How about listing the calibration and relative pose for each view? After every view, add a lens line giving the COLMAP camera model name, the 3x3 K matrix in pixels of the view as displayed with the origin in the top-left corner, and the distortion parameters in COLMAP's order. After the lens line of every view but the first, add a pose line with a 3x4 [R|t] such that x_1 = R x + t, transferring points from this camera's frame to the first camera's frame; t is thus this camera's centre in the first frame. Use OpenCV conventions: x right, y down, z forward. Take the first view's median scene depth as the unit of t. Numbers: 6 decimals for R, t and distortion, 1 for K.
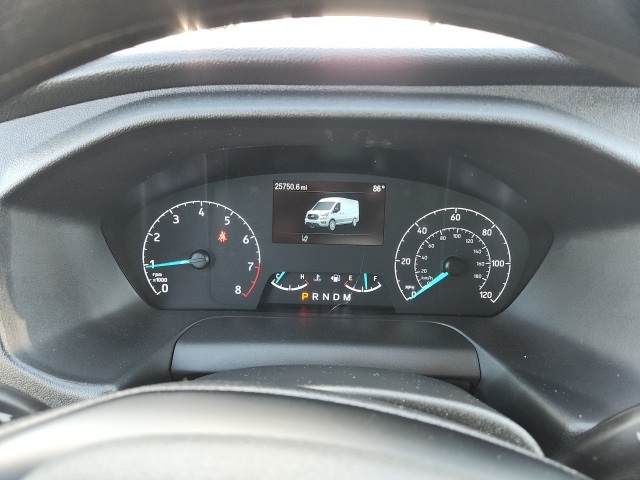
lens RADIAL K [[427.0, 0, 319.5], [0, 427.0, 237.3], [0, 0, 1]] dist [0.073639, -0.066996]
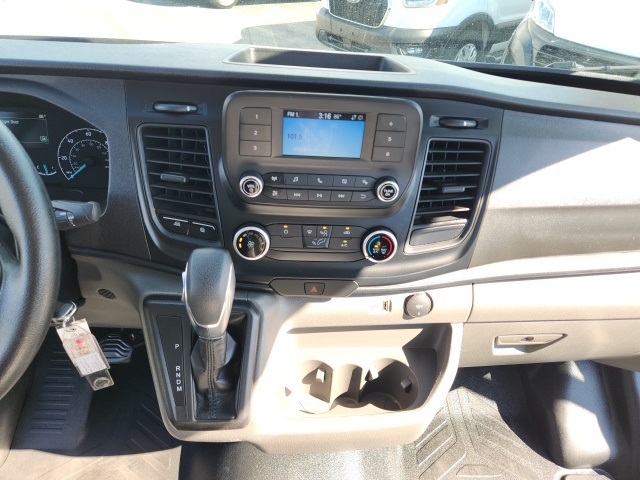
lens RADIAL K [[427.0, 0, 319.5], [0, 427.0, 237.3], [0, 0, 1]] dist [0.073639, -0.066996]
pose [[0.997109, 0.001341, 0.075973, 1.146459], [-0.016240, 0.980501, 0.195842, 0.007099], [-0.074229, -0.196510, 0.977688, -0.959901]]
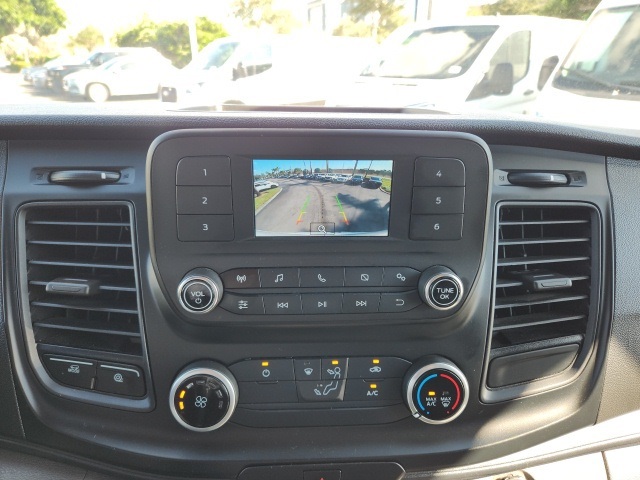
lens RADIAL K [[432.4, 0, 321.9], [0, 432.4, 240.0], [0, 0, 1]] dist [0.042018, -0.043034]
pose [[0.997608, -0.031850, 0.061356, 1.209906], [0.035658, 0.997439, -0.062006, 0.081897], [-0.059224, 0.064045, 0.996188, -0.333453]]
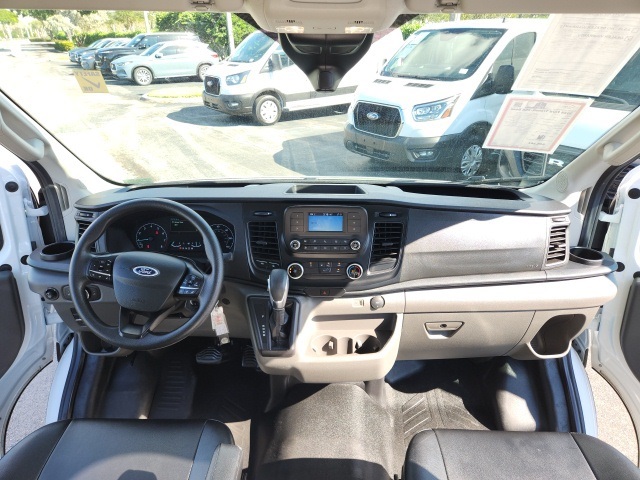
lens RADIAL K [[429.9, 0, 323.7], [0, 429.9, 238.2], [0, 0, 1]] dist [0.061661, -0.072131]
pose [[0.999819, -0.018940, -0.001808, 1.253625], [0.018924, 0.999788, -0.008149, 0.105259], [0.001962, 0.008113, 0.999965, -2.830196]]
